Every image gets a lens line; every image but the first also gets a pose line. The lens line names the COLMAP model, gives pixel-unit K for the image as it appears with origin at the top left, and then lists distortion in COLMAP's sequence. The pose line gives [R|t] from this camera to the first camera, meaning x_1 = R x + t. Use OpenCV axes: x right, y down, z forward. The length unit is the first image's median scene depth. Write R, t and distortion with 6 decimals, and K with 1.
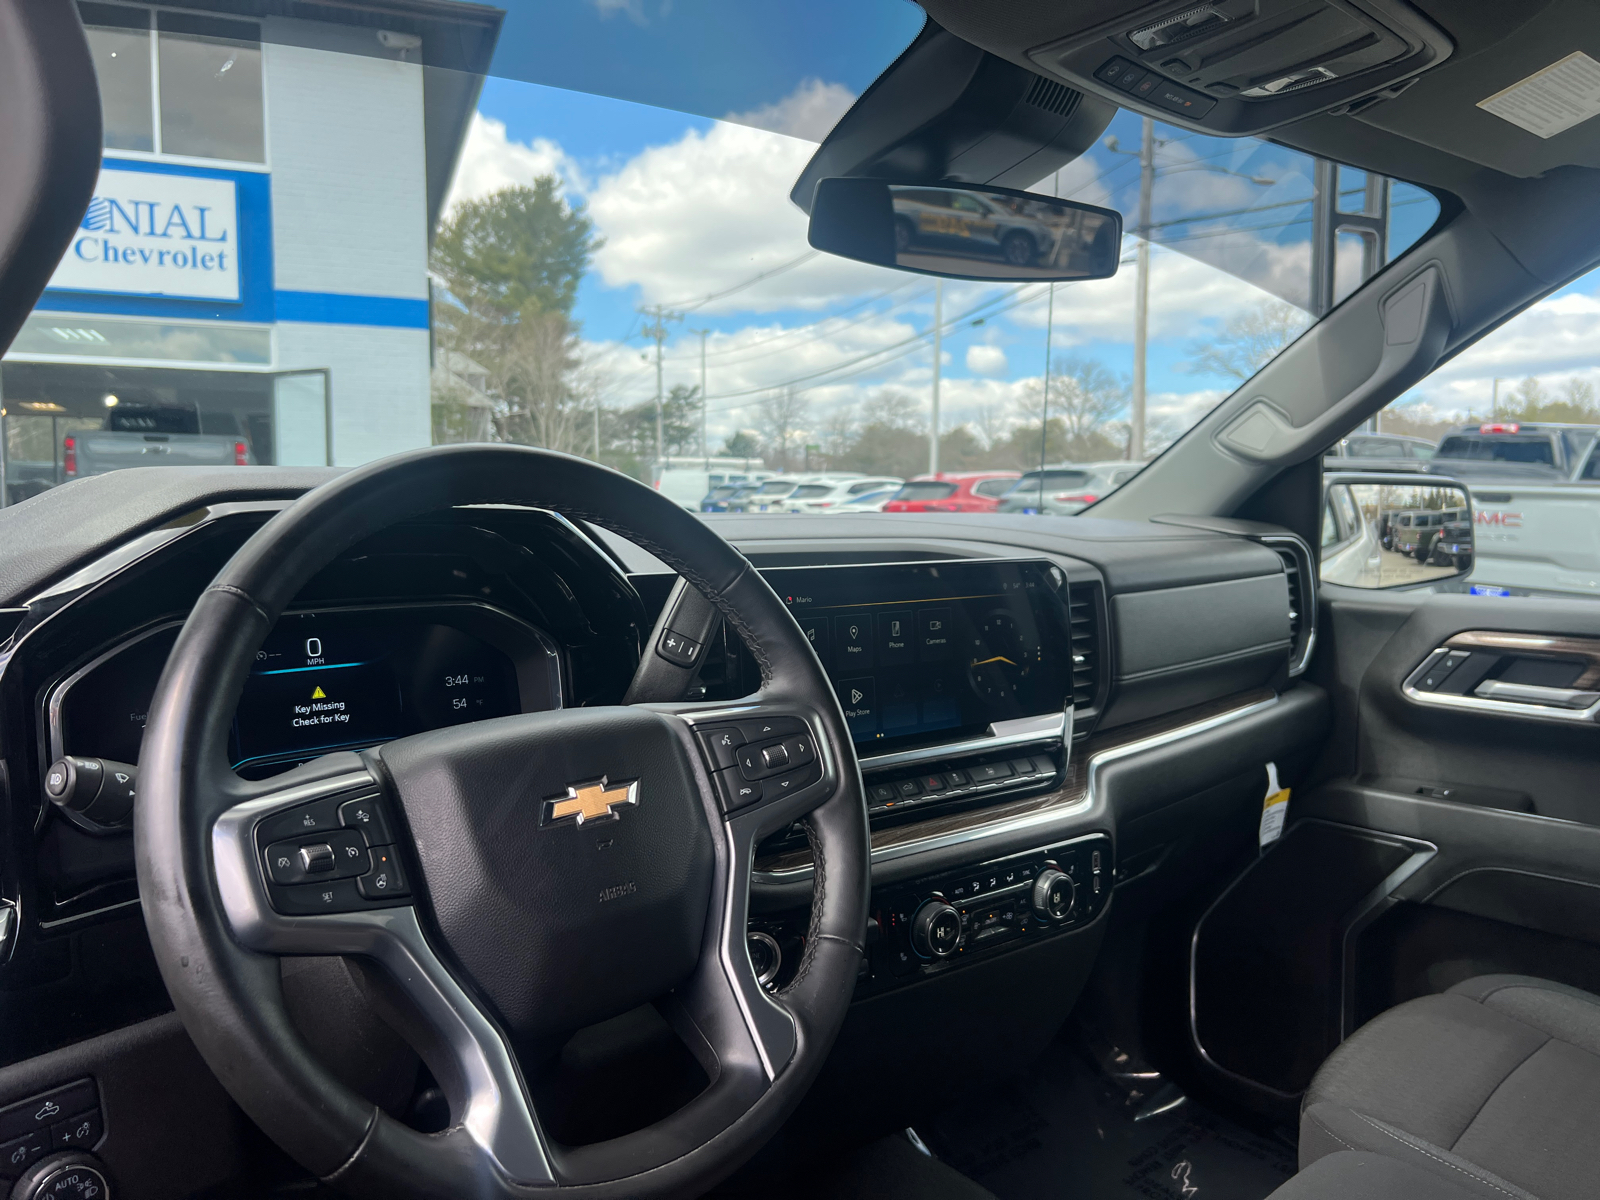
lens RADIAL K [[1226.8, 0, 822.3], [0, 1226.8, 581.2], [0, 0, 1]] dist [-0.001412, -0.000038]
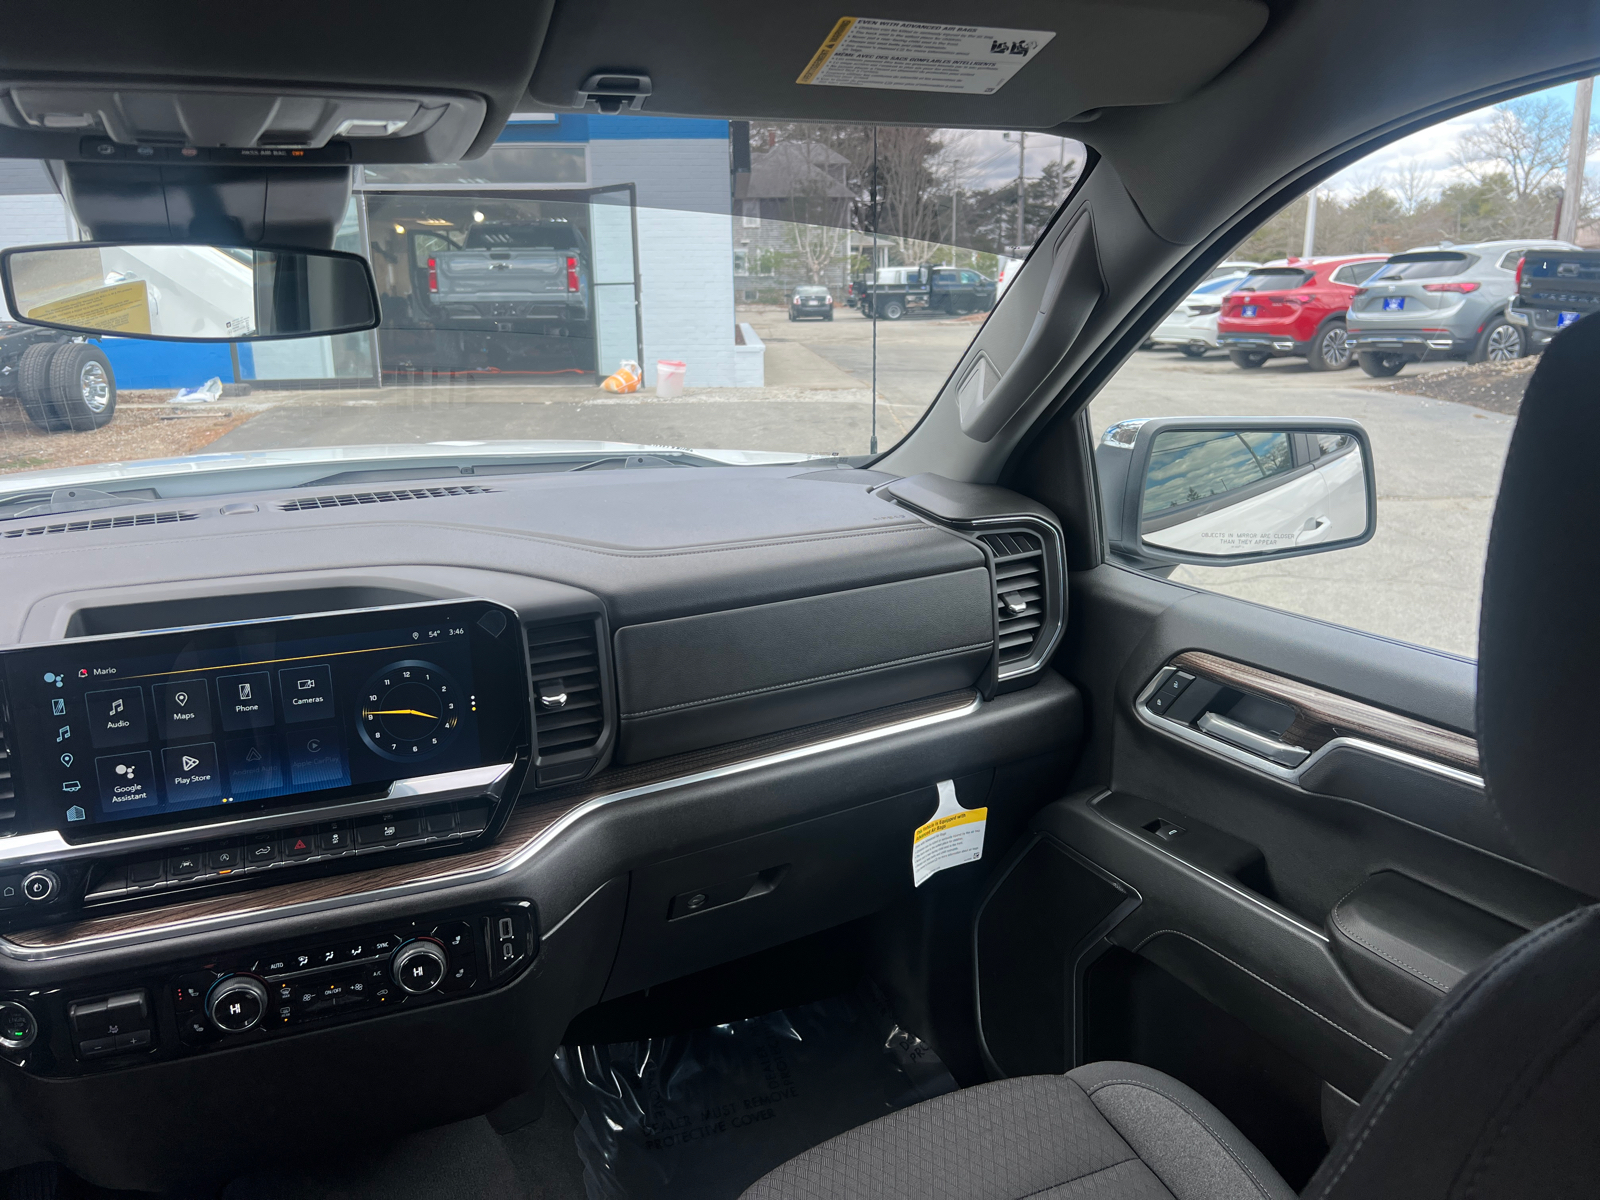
lens RADIAL K [[1190.2, 0, 805.1], [0, 1190.2, 594.6], [0, 0, 1]] dist [0.056189, -0.056918]
pose [[0.950763, 0.056308, -0.304761, 0.050726], [0.001569, 0.982470, 0.186416, -0.014080], [0.309915, -0.177716, 0.934007, 0.017944]]
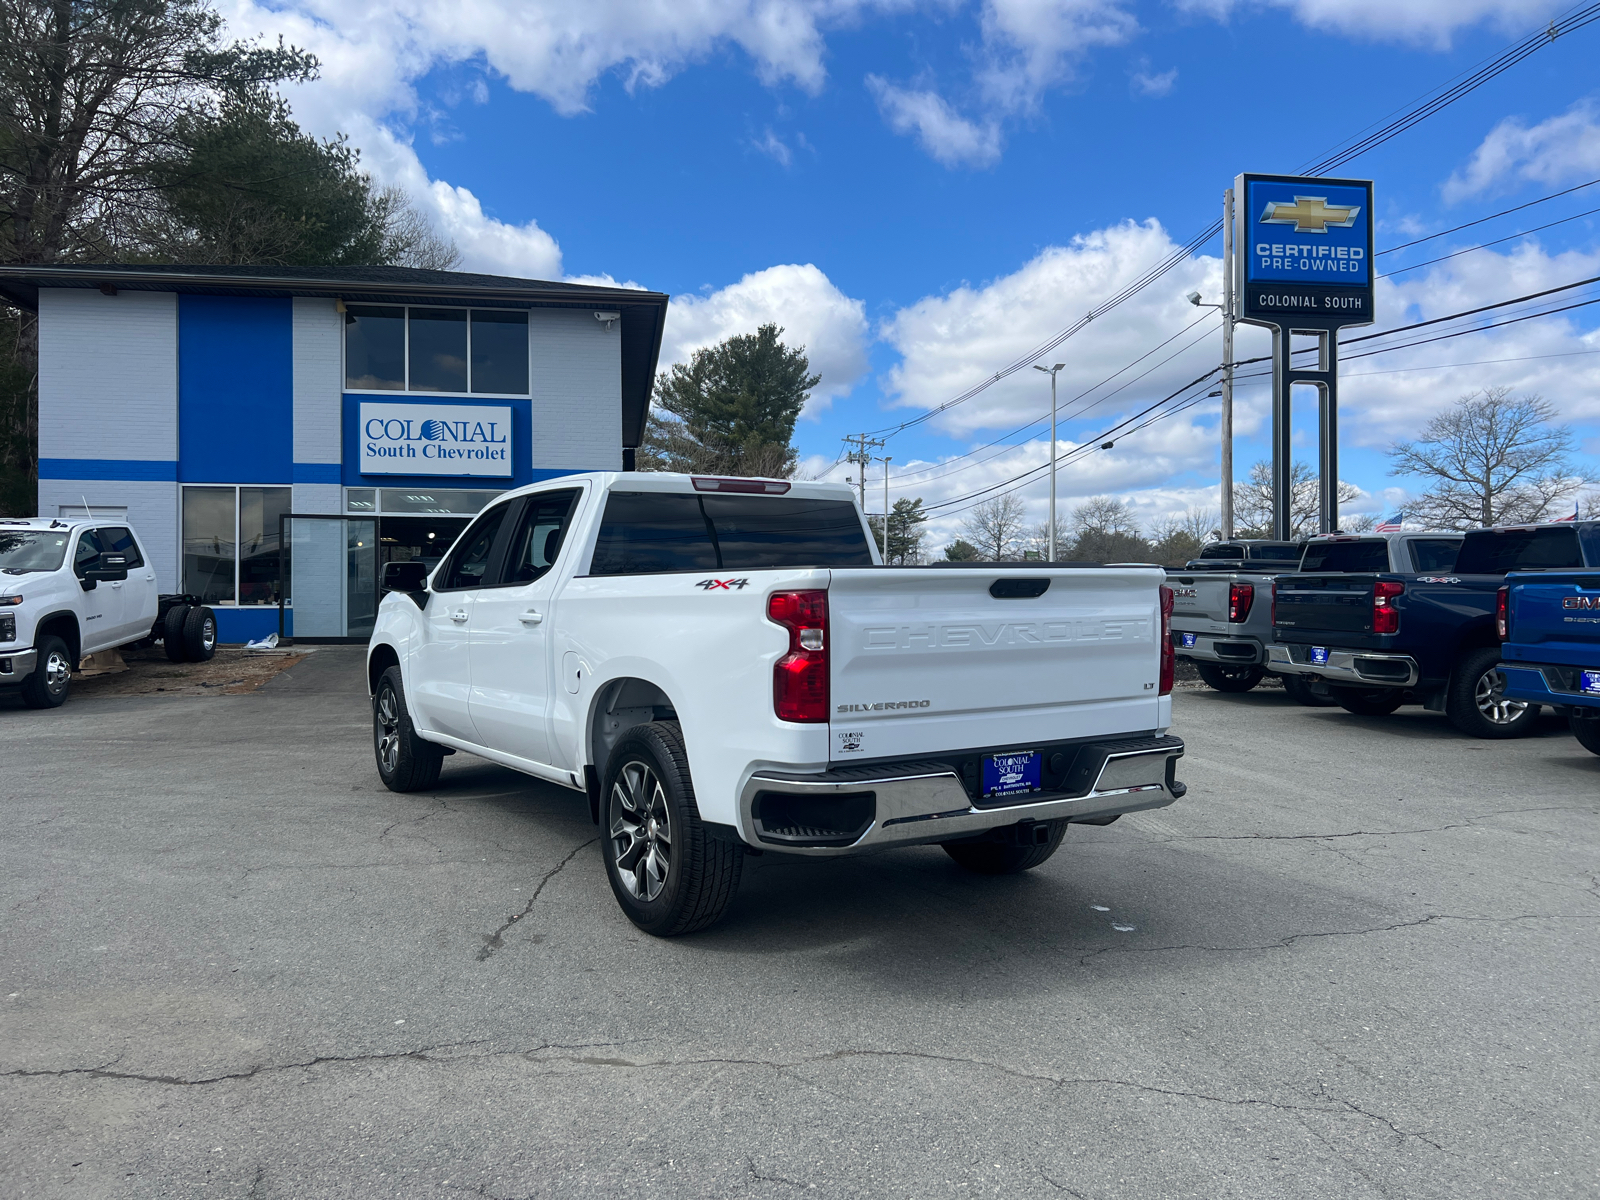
lens RADIAL K [[1211.2, 0, 800.0], [0, 1211.2, 600.0], [0, 0, 1]] dist [0.056450, -0.070284]
pose [[0.976934, -0.014138, -0.213074, 0.179861], [-0.001513, 0.997322, -0.073114, 0.040408], [0.213538, 0.071750, 0.974296, -0.360771]]
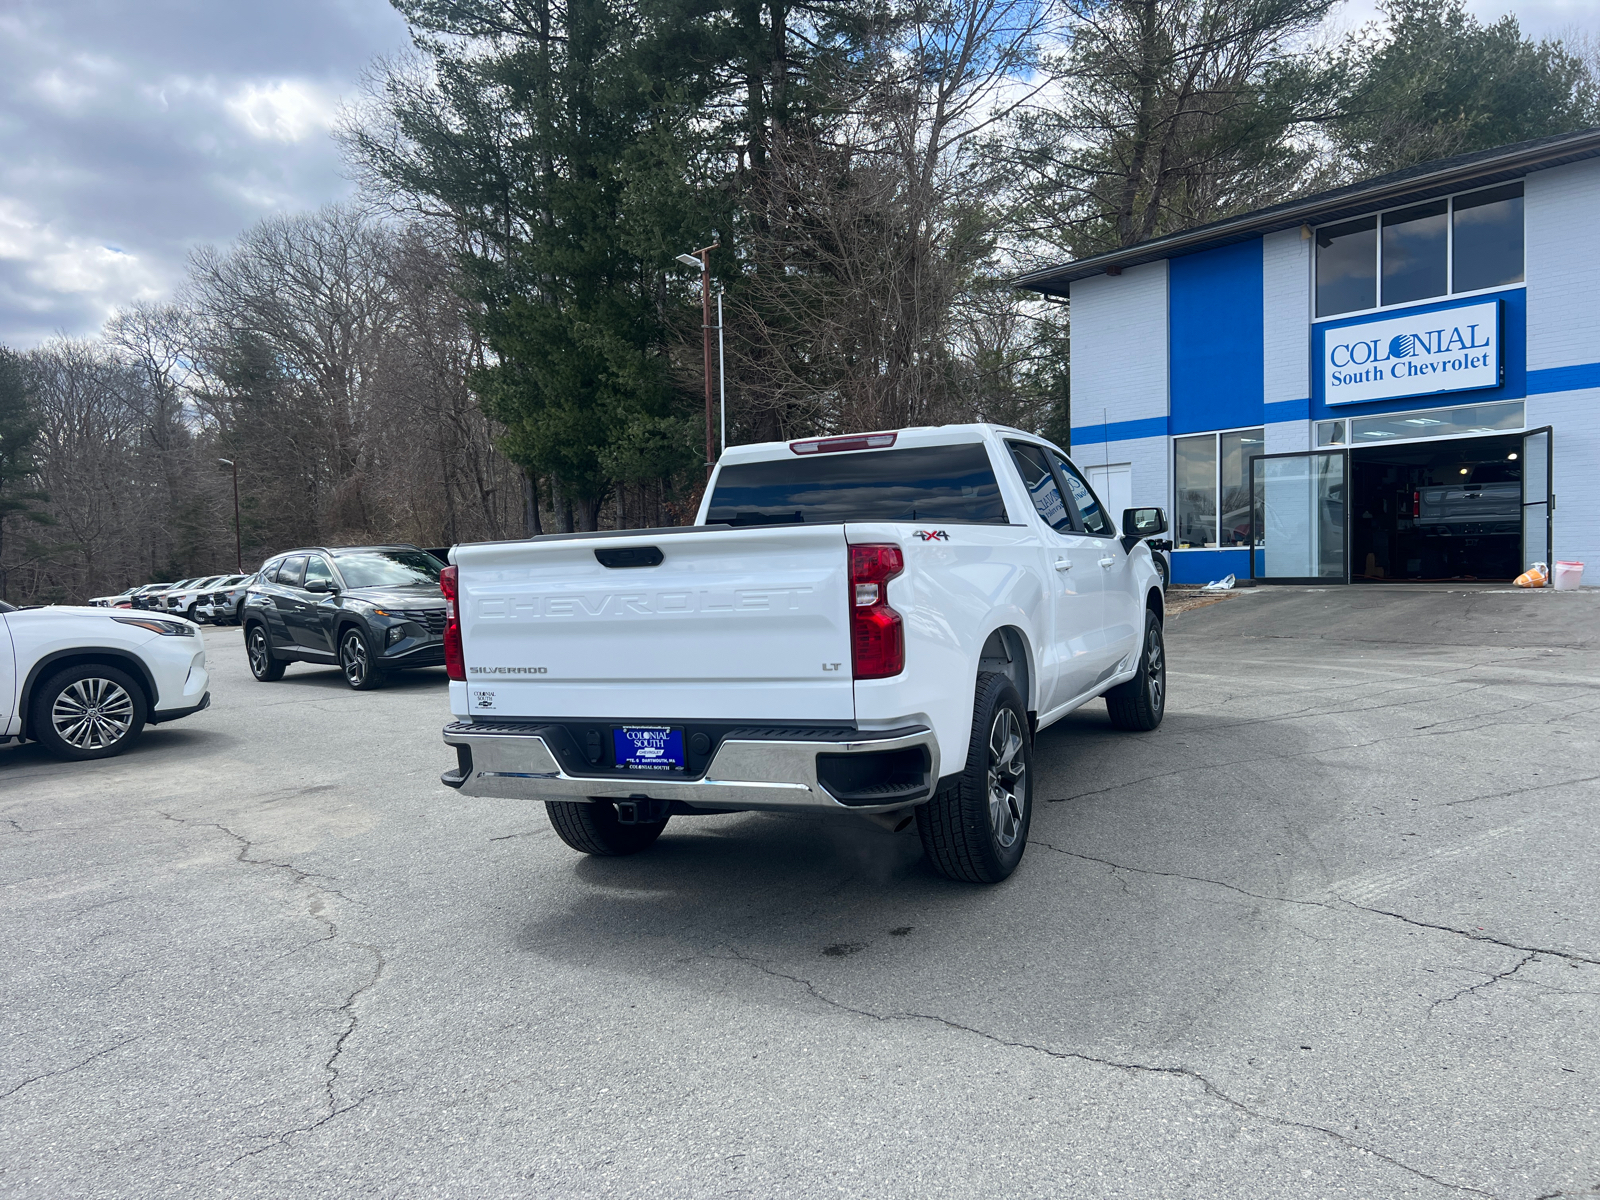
lens RADIAL K [[1220.2, 0, 791.1], [0, 1220.2, 622.5], [0, 0, 1]] dist [0.012444, -0.001970]
pose [[0.328279, 0.024008, -0.944276, 0.416699], [-0.025708, 0.999534, 0.016476, 0.027409], [0.944231, 0.018867, 0.328743, -0.151125]]
